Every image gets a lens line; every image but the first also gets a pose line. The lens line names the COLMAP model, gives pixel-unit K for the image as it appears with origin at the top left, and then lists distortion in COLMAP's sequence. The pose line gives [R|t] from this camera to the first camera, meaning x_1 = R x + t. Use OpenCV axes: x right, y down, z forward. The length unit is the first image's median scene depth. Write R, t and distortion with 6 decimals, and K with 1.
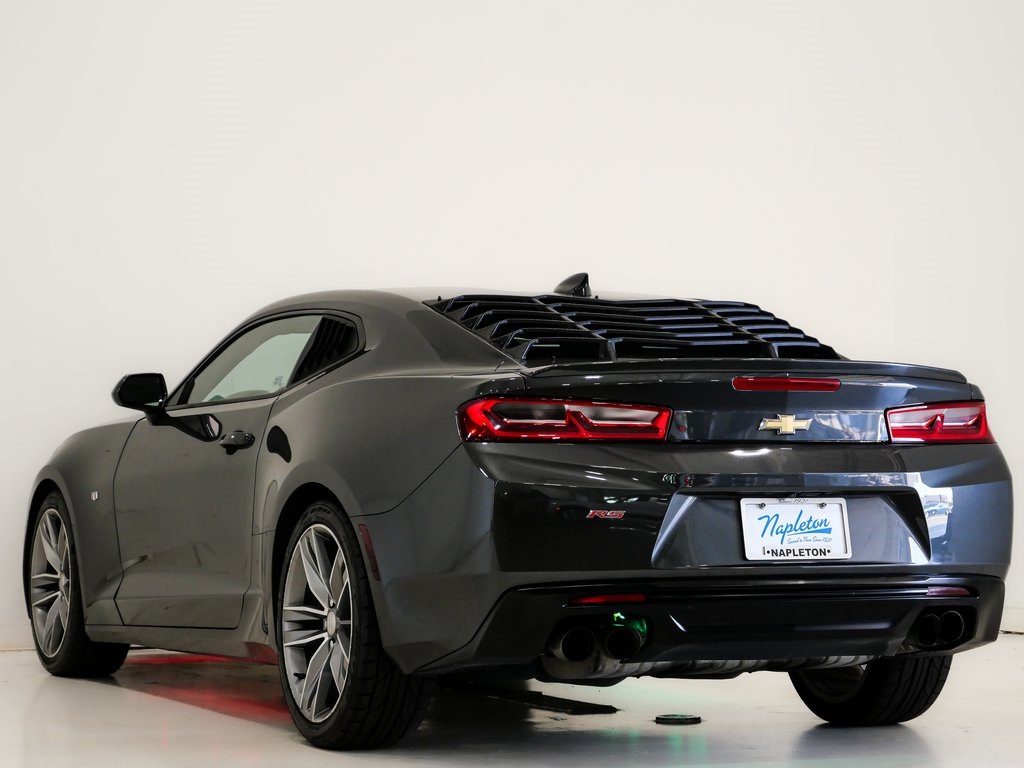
lens RADIAL K [[2722.1, 0, 511.6], [0, 2722.1, 383.2], [0, 0, 1]] dist [-0.209803, 0.000000]
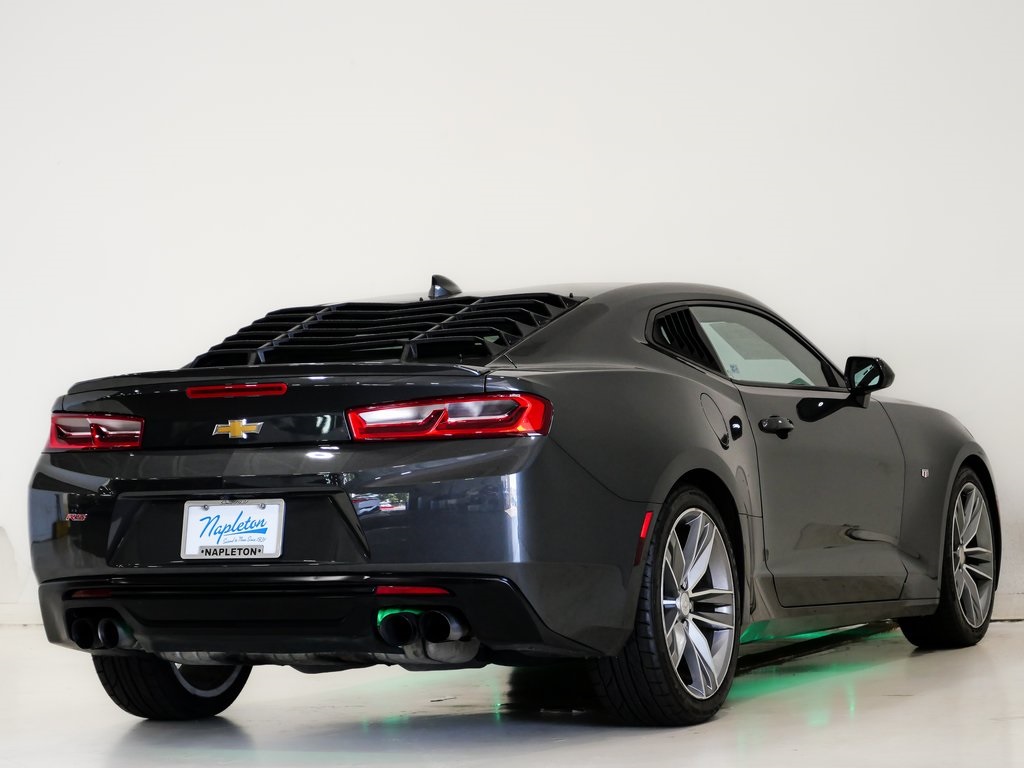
lens RADIAL K [[2722.1, 0, 511.5], [0, 2722.1, 384.3], [0, 0, 1]] dist [-0.209803, 0.000000]
pose [[0.654300, -0.043577, -0.754978, 0.967131], [0.057972, 0.998291, -0.007380, 0.011813], [0.754009, -0.038939, 0.655708, 0.396559]]
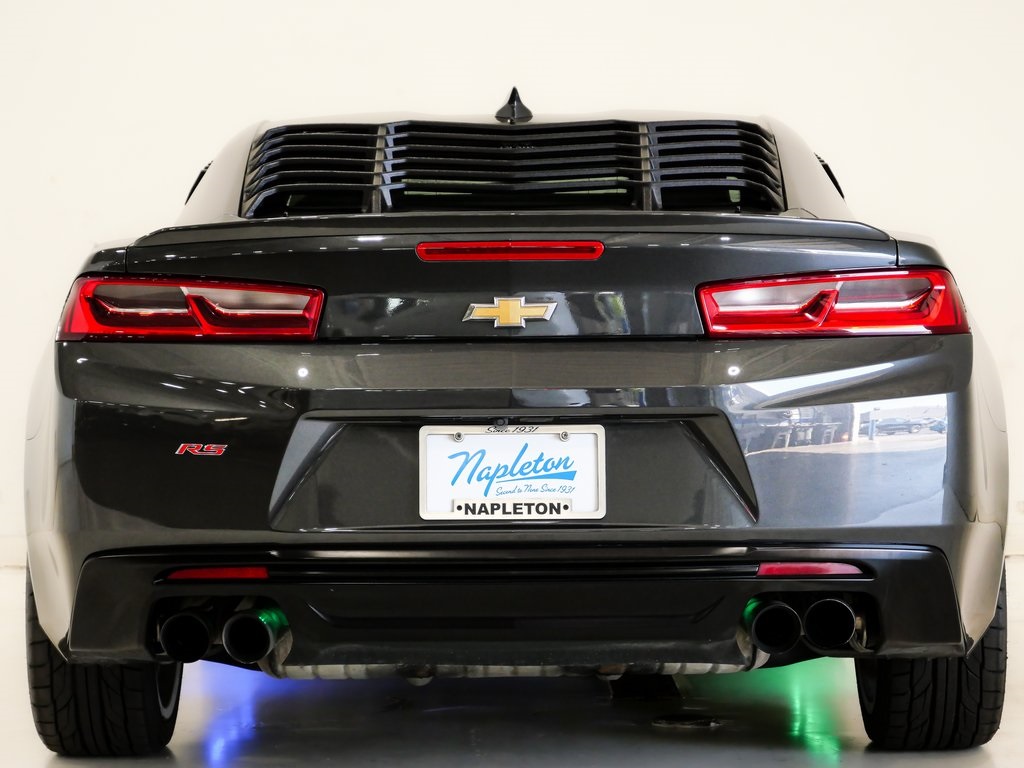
lens RADIAL K [[2941.0, 0, 512.0], [0, 2941.0, 384.8], [0, 0, 1]] dist [-0.089213, 0.000000]
pose [[0.913893, 0.002396, -0.405948, 0.392066], [0.021681, 0.998267, 0.054703, -0.006189], [0.405376, -0.058794, 0.912257, 0.354335]]
